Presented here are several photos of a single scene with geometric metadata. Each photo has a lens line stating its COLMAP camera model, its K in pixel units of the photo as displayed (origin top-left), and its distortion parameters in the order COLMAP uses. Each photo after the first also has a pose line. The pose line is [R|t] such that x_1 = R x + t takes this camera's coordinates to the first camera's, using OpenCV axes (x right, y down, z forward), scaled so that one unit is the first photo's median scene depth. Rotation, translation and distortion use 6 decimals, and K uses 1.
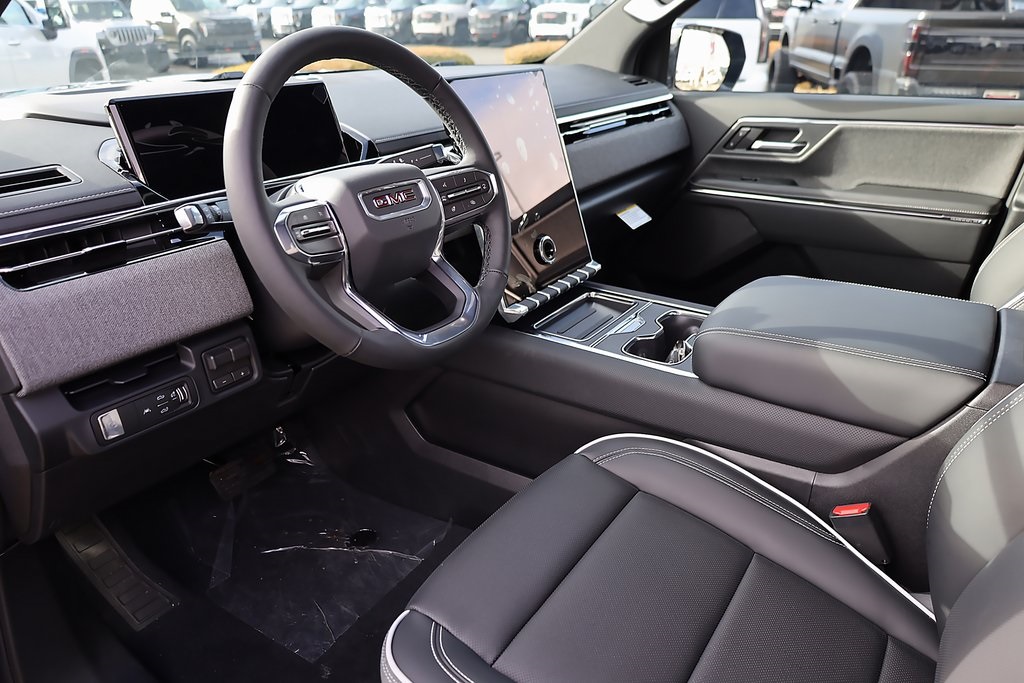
lens RADIAL K [[685.6, 0, 516.2], [0, 685.6, 340.0], [0, 0, 1]] dist [-0.015377, 0.005757]
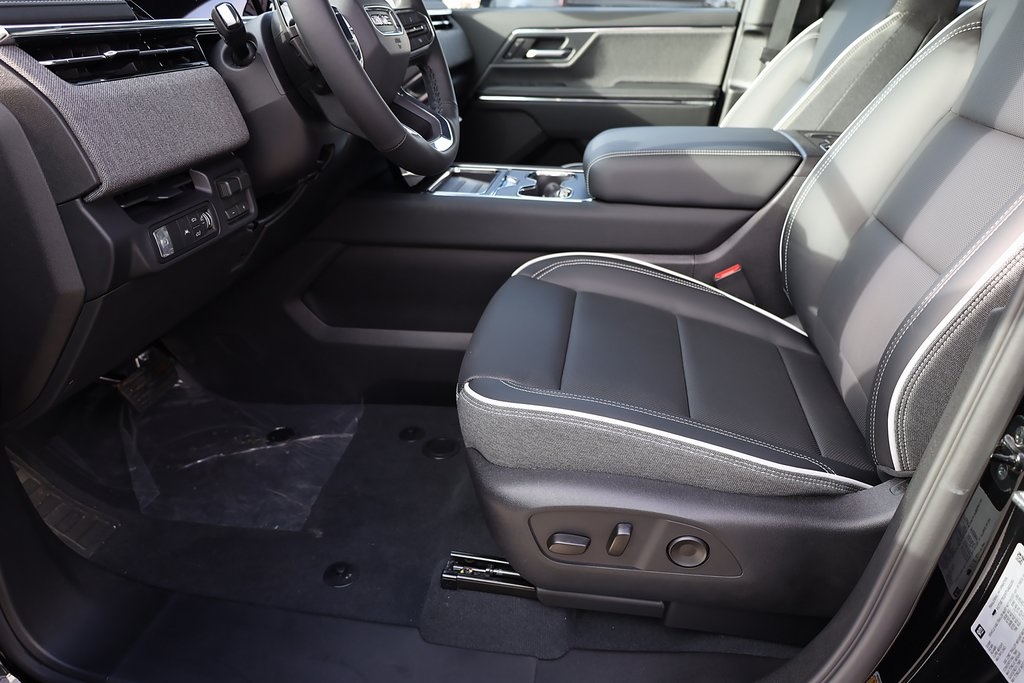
lens RADIAL K [[685.6, 0, 517.7], [0, 685.6, 340.7], [0, 0, 1]] dist [-0.015377, 0.005757]
pose [[0.898371, -0.175961, 0.402452, -0.290977], [0.162476, 0.984387, 0.067708, 0.144698], [-0.408082, 0.004562, 0.912934, -0.041698]]
